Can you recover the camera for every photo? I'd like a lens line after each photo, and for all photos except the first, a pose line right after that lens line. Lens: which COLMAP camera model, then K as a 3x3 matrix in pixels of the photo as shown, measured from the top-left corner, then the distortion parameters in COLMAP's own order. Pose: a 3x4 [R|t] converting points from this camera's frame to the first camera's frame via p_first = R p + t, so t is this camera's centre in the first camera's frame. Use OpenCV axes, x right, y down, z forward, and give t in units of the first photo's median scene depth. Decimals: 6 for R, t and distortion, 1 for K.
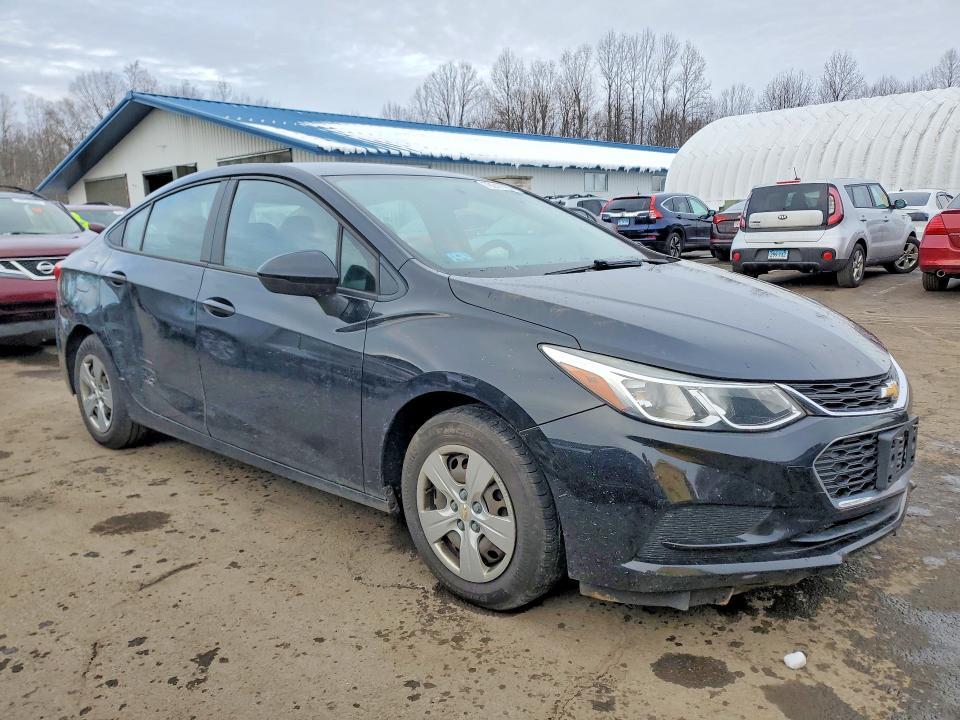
lens RADIAL K [[723.5, 0, 489.0], [0, 723.5, 363.4], [0, 0, 1]] dist [0.002810, 0.006832]
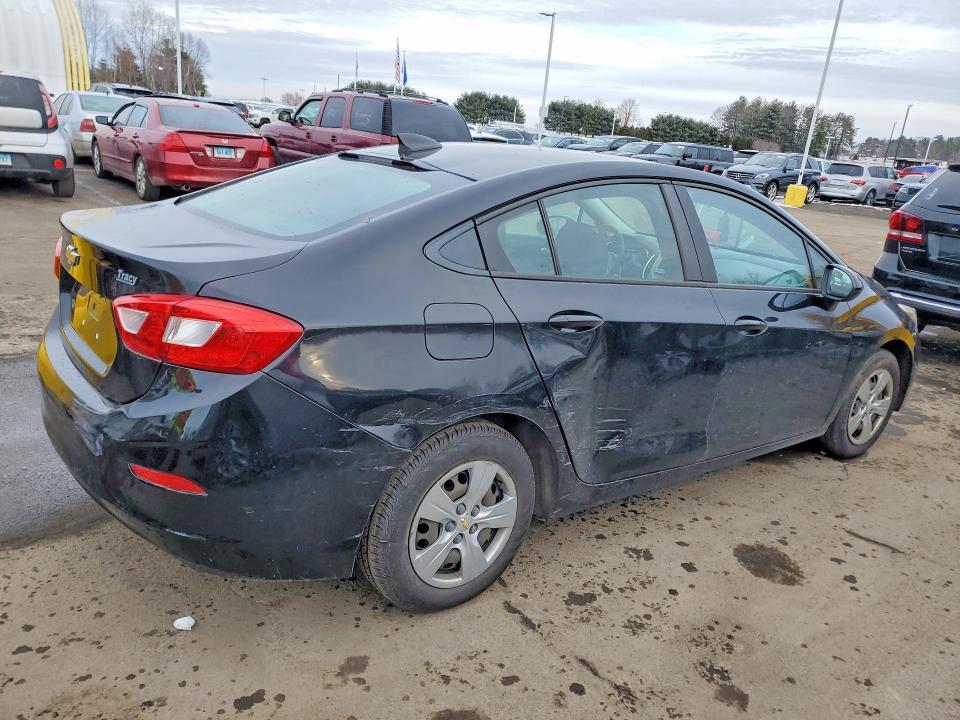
lens RADIAL K [[723.5, 0, 489.0], [0, 723.5, 363.4], [0, 0, 1]] dist [0.002810, 0.006832]
pose [[0.193885, -0.240771, 0.951019, -0.413037], [0.078147, 0.970125, 0.229676, -0.084135], [-0.977907, 0.029788, 0.206908, 0.335798]]
